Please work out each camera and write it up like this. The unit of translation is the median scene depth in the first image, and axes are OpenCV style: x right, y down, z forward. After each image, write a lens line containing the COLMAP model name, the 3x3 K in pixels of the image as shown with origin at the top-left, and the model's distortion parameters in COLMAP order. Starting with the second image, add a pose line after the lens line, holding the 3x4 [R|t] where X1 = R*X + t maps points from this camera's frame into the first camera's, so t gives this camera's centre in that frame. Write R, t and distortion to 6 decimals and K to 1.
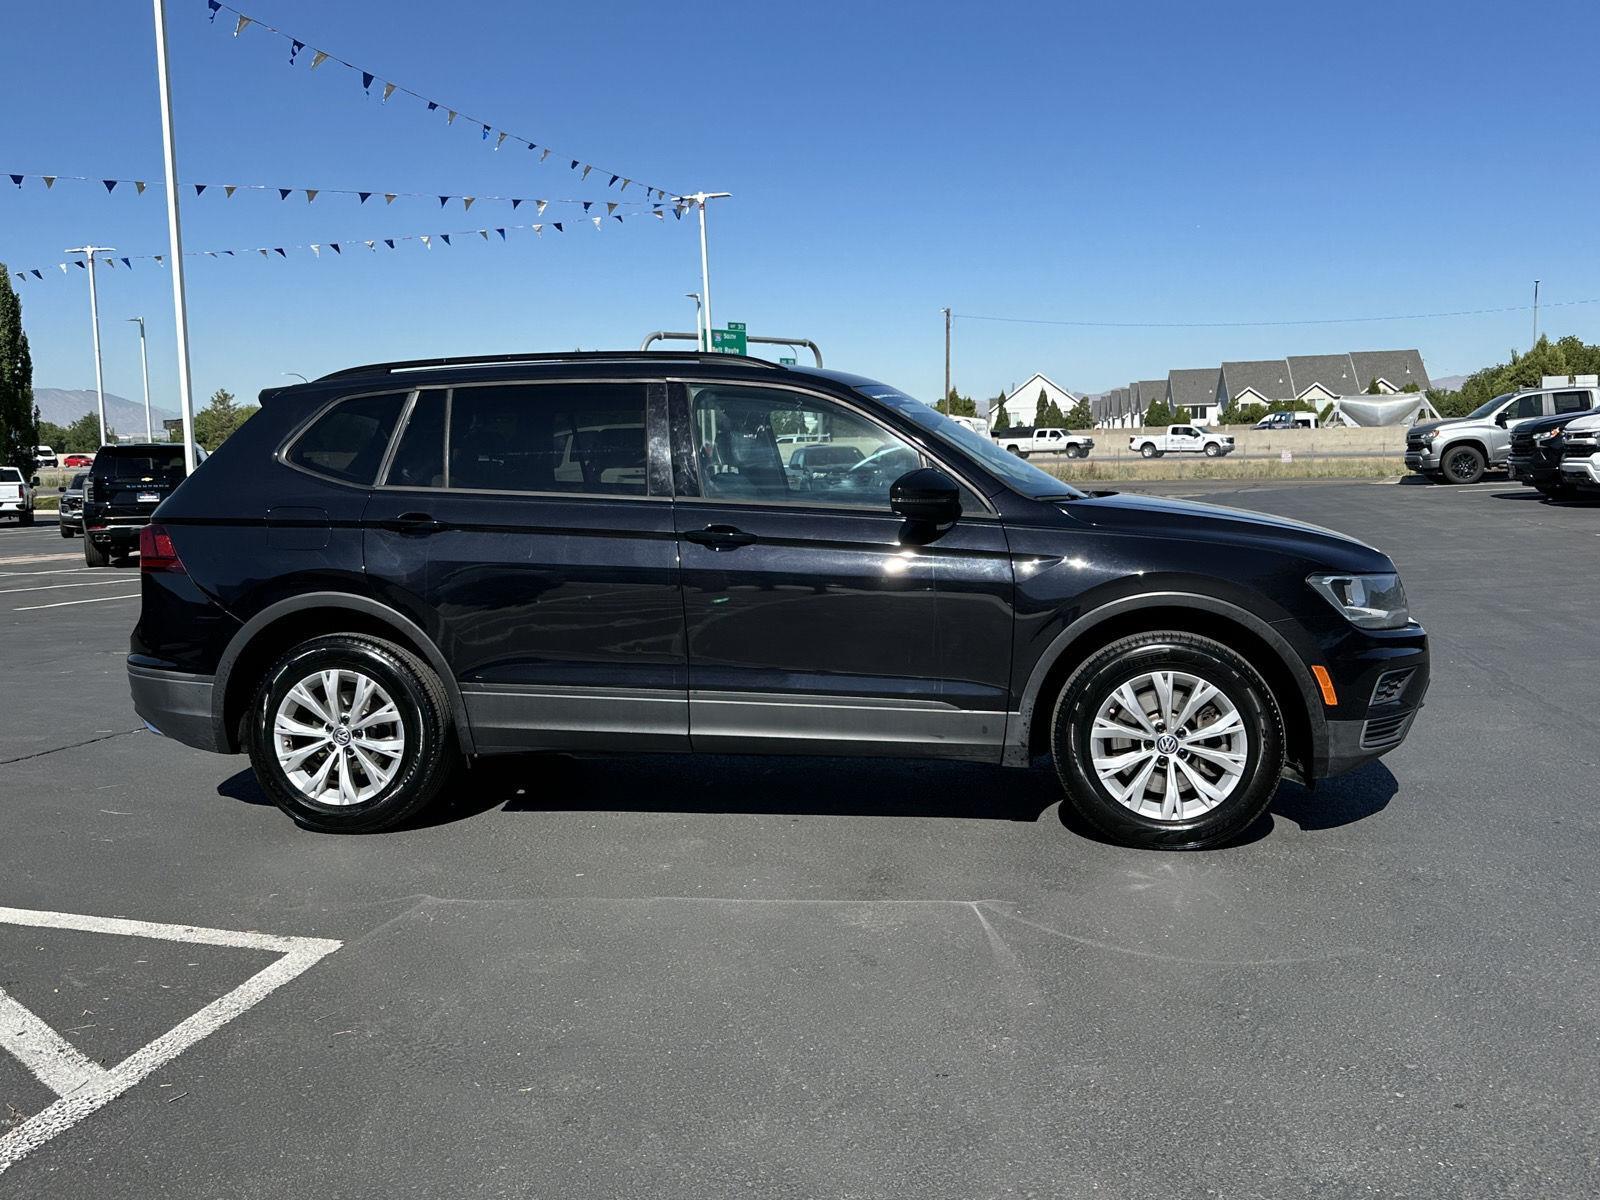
lens RADIAL K [[1449.5, 0, 815.7], [0, 1449.5, 608.9], [0, 0, 1]] dist [0.125247, -0.218620]
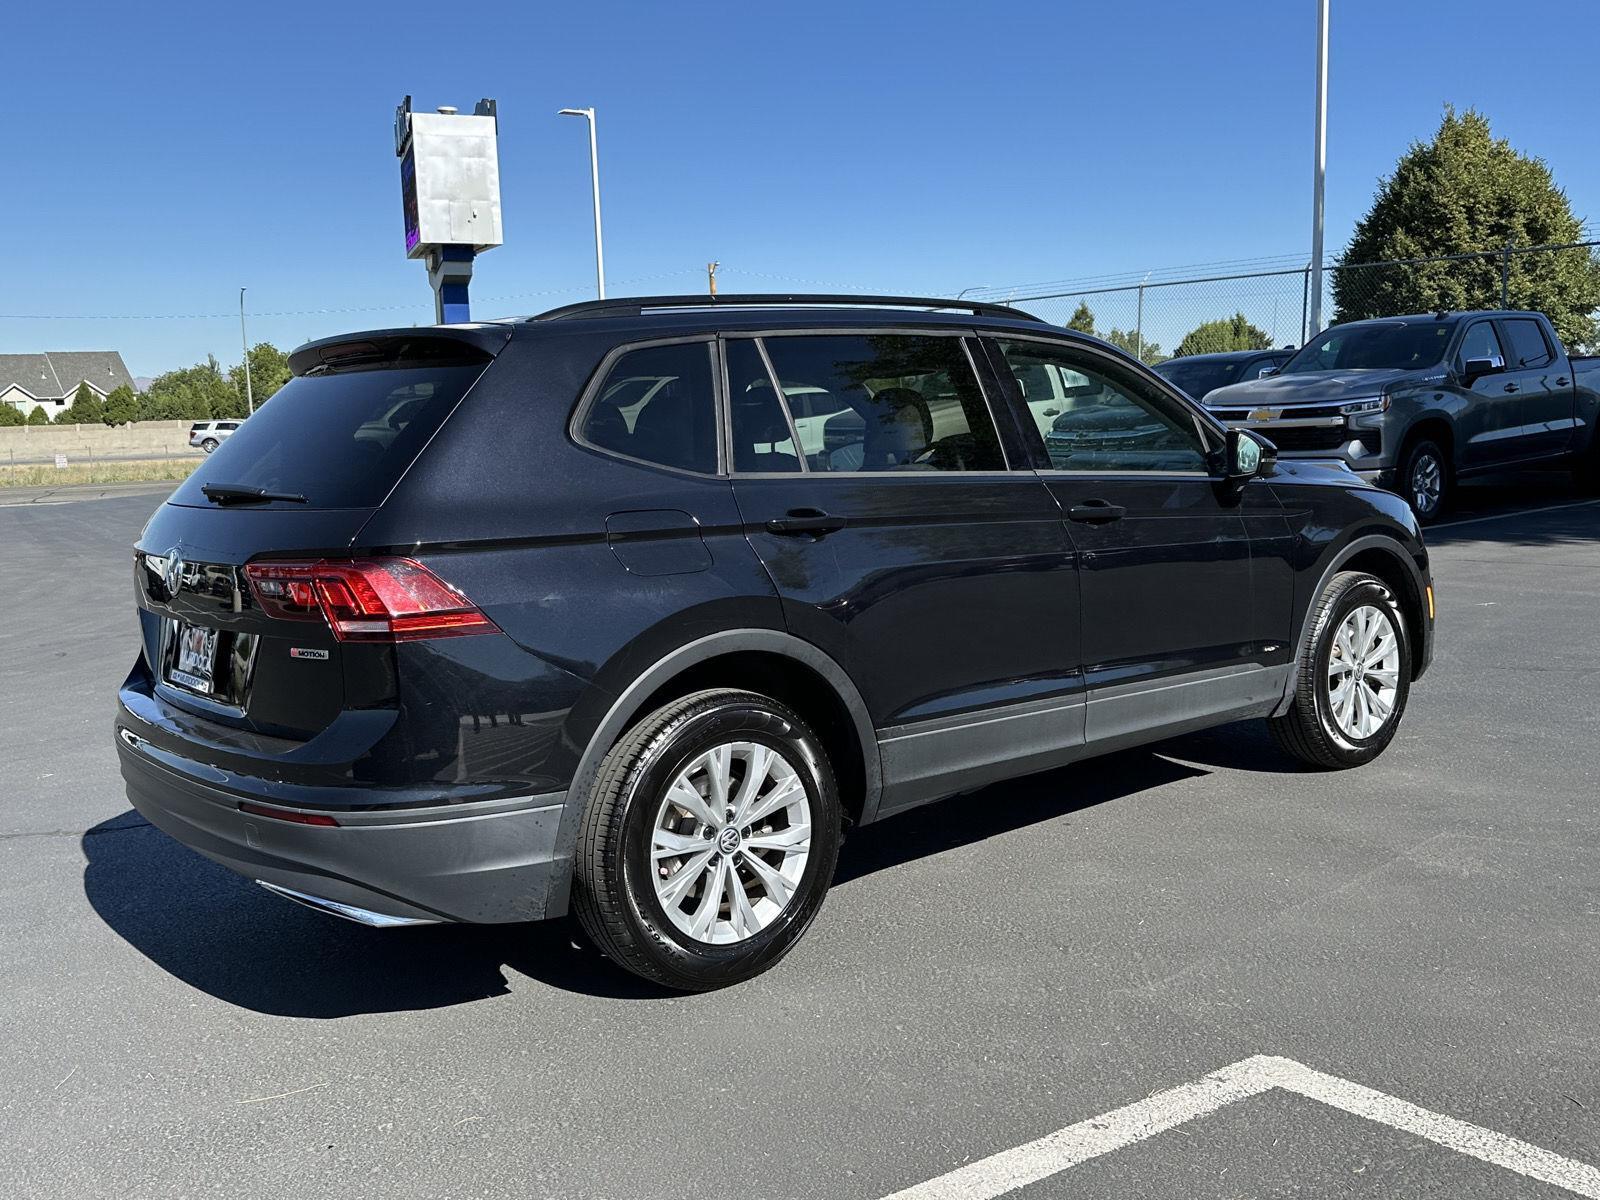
lens RADIAL K [[1449.5, 0, 815.7], [0, 1449.5, 608.9], [0, 0, 1]] dist [0.125247, -0.218620]
pose [[0.657852, -0.105881, 0.745668, -0.203254], [0.108047, 0.993095, 0.045692, -0.012097], [-0.745357, 0.050509, 0.664749, 0.131800]]
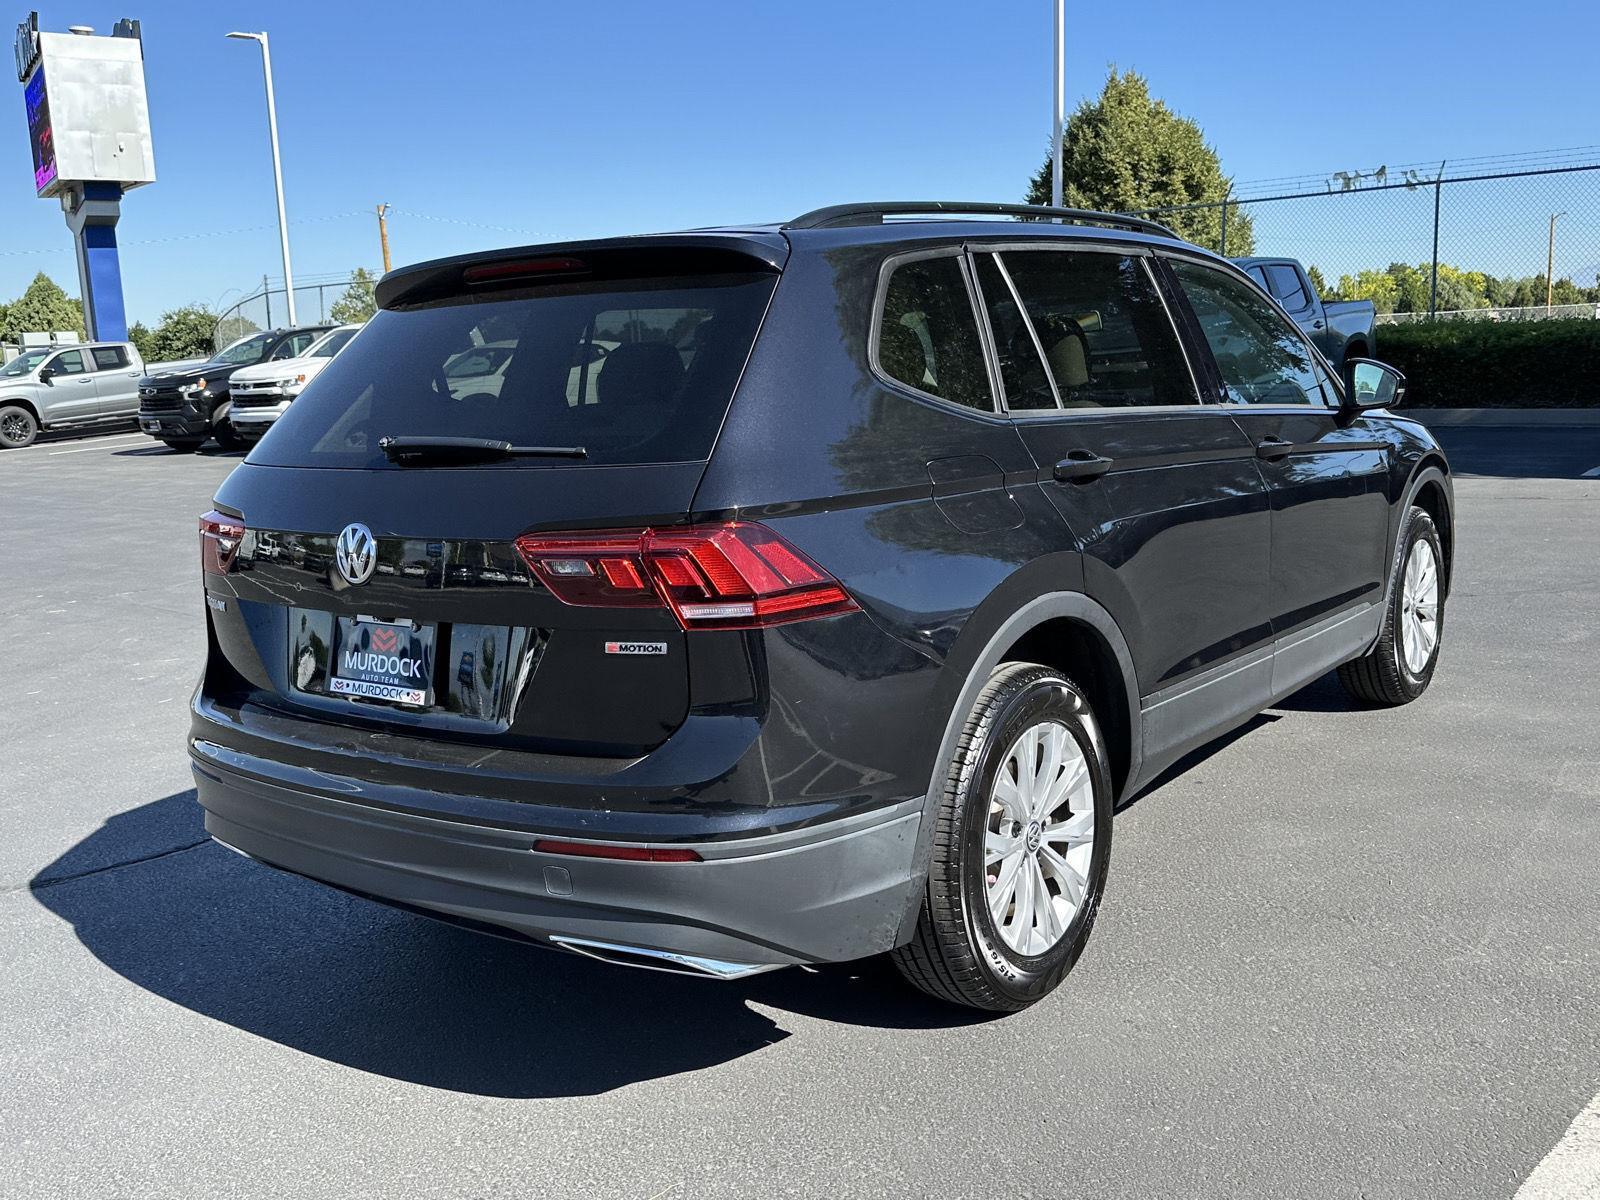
lens RADIAL K [[1449.5, 0, 815.7], [0, 1449.5, 608.9], [0, 0, 1]] dist [0.125247, -0.218620]
pose [[0.462211, -0.157828, 0.872612, -0.221684], [0.138837, 0.984778, 0.104575, -0.019814], [-0.875834, 0.072815, 0.477087, 0.202738]]
